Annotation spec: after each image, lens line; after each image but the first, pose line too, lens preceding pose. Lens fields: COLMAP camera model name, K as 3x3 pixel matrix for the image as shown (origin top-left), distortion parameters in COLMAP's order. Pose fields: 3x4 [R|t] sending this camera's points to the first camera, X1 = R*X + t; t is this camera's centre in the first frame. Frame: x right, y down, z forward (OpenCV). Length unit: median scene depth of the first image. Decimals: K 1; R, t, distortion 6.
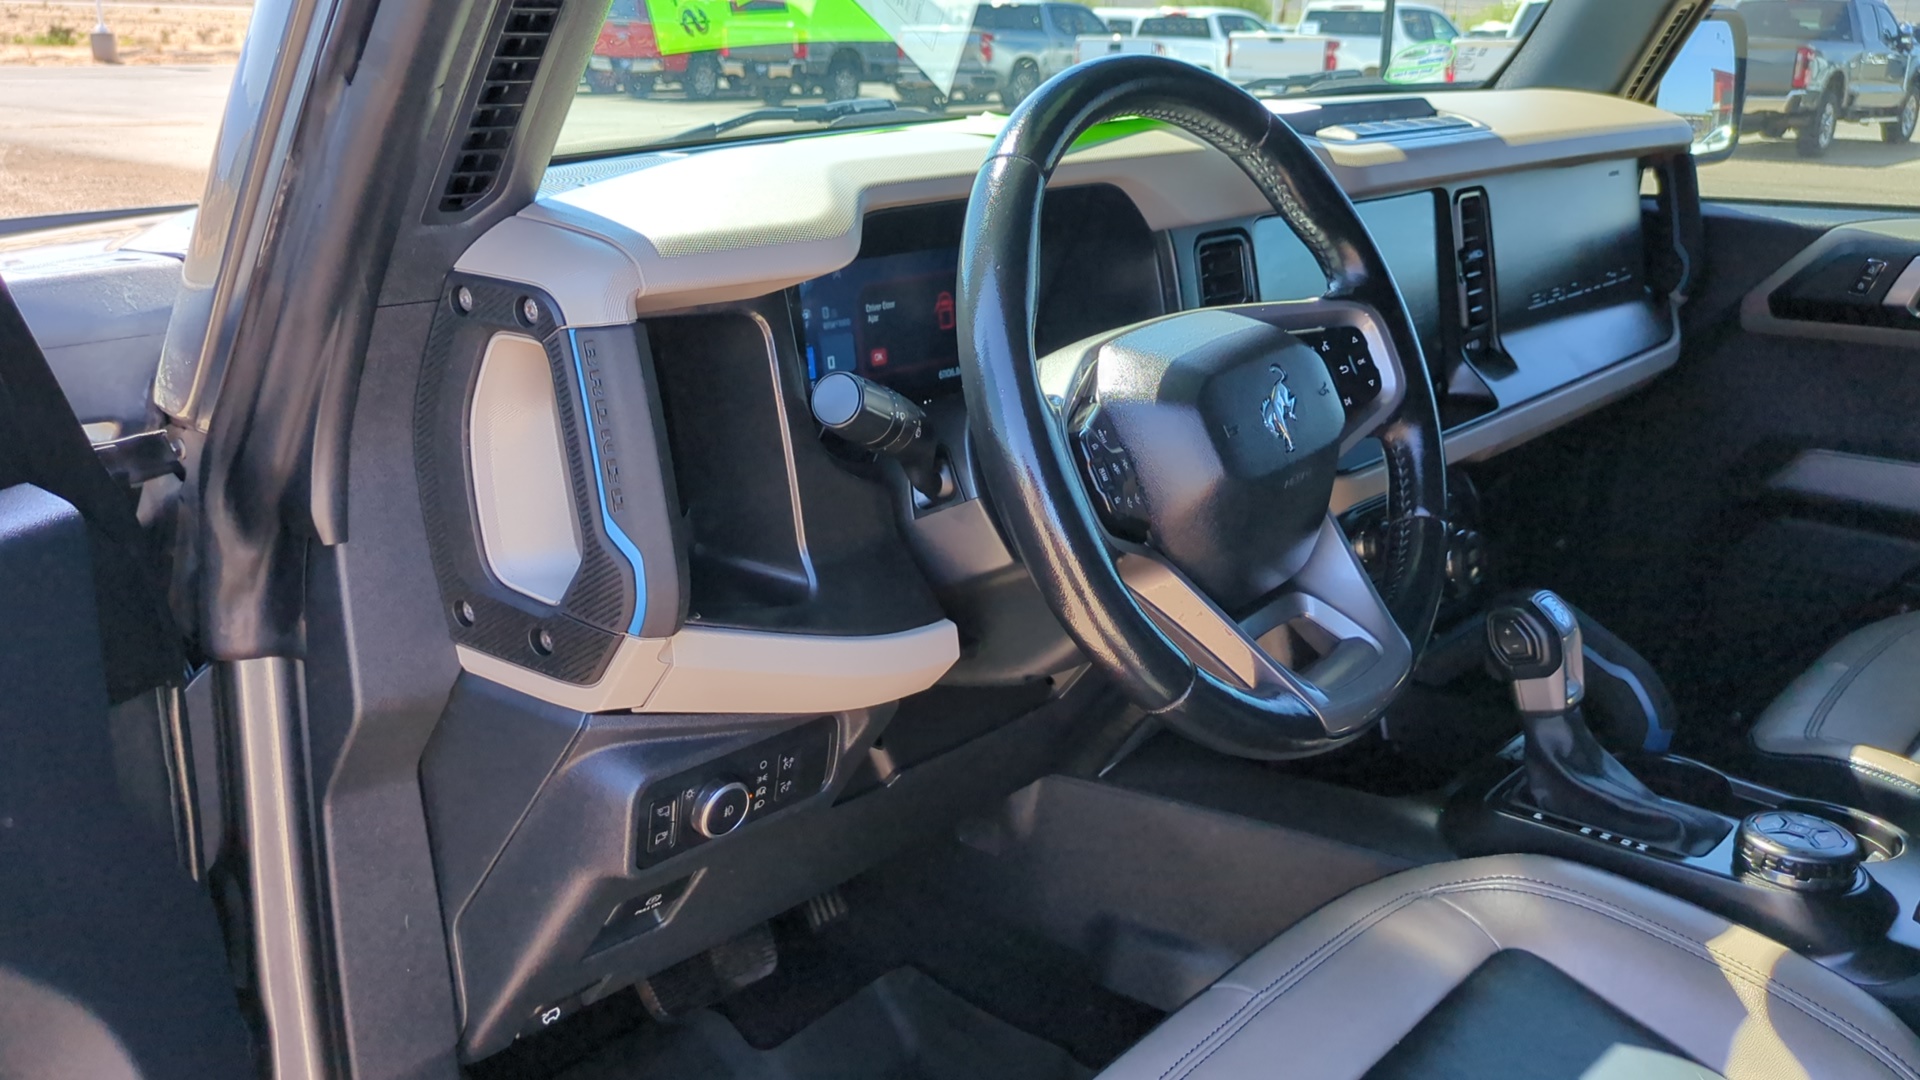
lens RADIAL K [[1624.6, 0, 974.1], [0, 1624.6, 541.6], [0, 0, 1]] dist [0.072302, -0.097691]
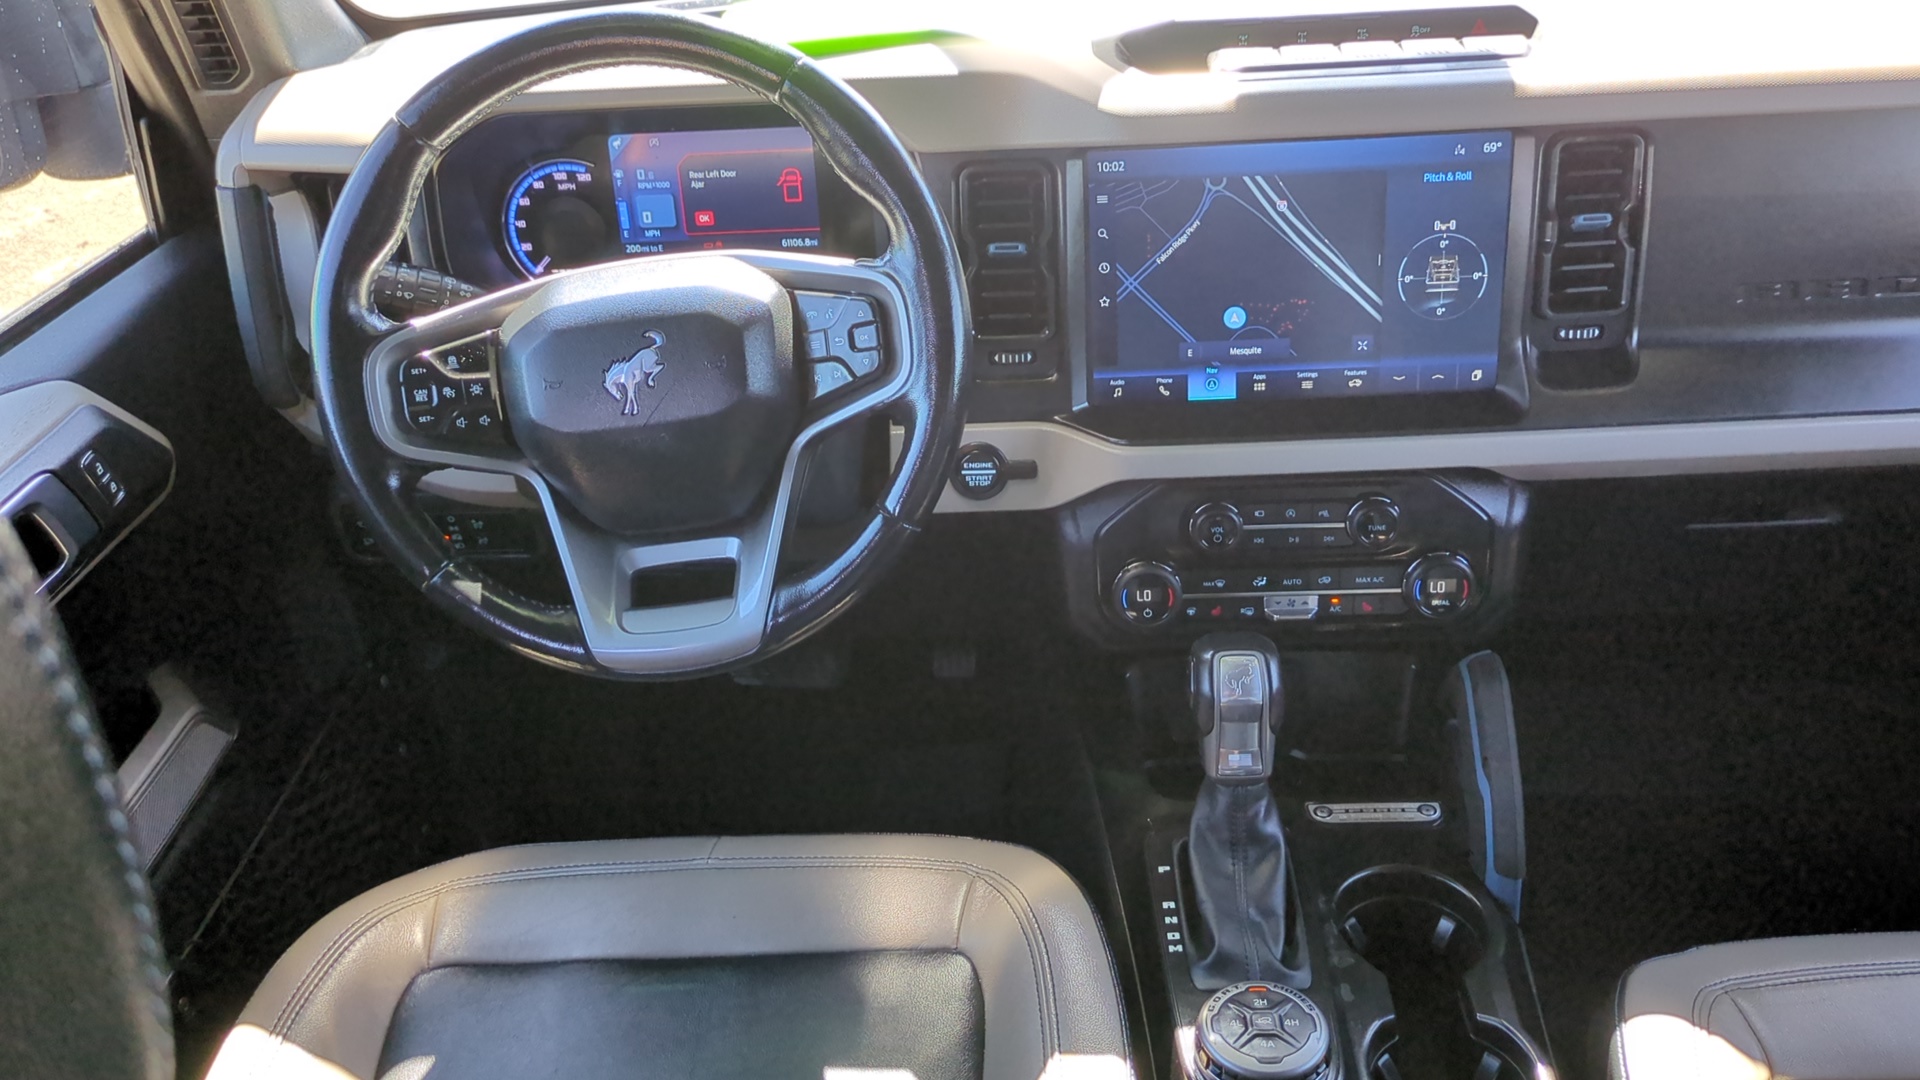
lens RADIAL K [[1624.6, 0, 974.1], [0, 1624.6, 541.6], [0, 0, 1]] dist [0.072302, -0.097691]
pose [[0.645080, 0.362992, -0.672390, 0.944657], [-0.178578, 0.927209, 0.329232, -0.325680], [0.742954, -0.092308, 0.662946, 0.384225]]
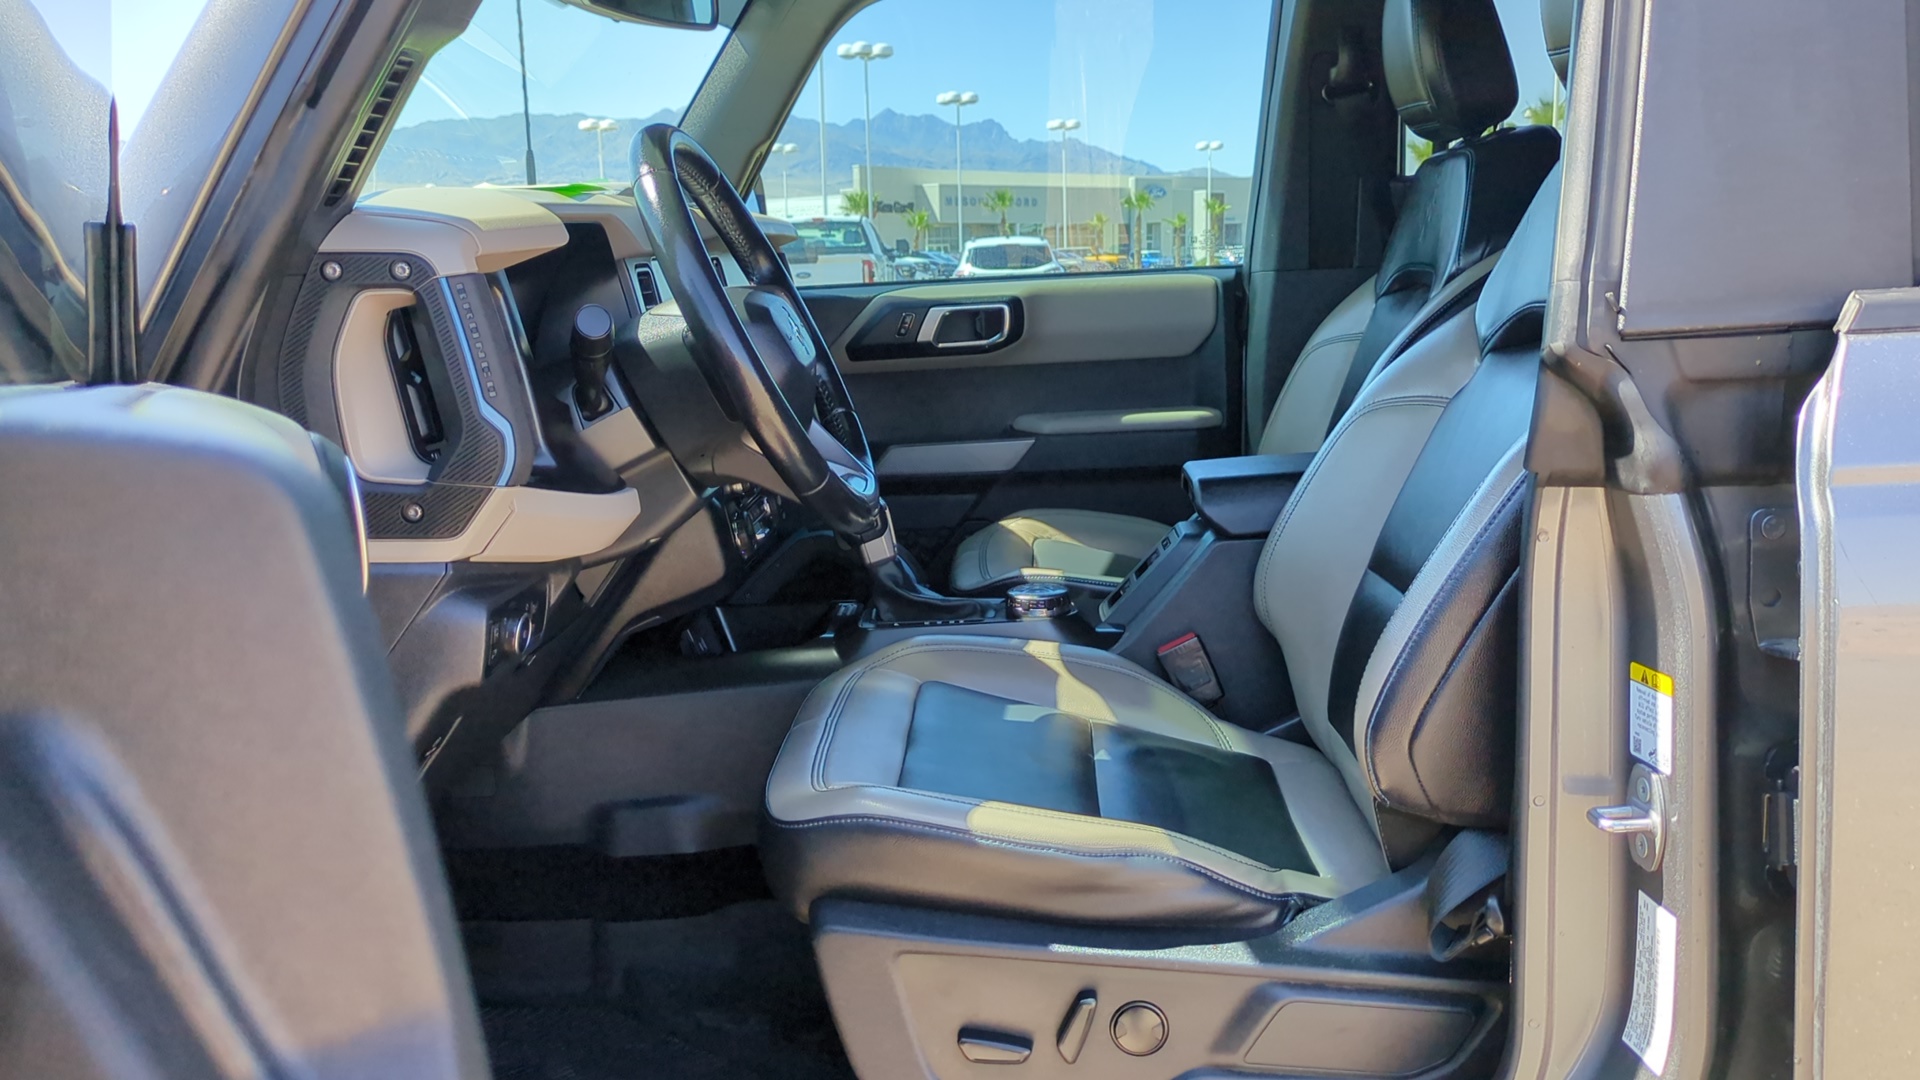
lens RADIAL K [[1624.6, 0, 974.1], [0, 1624.6, 541.6], [0, 0, 1]] dist [0.072302, -0.097691]
pose [[0.772068, -0.142545, 0.619348, -0.623259], [0.222794, 0.973385, -0.053702, 0.218152], [-0.595210, 0.179449, 0.783277, -0.305991]]
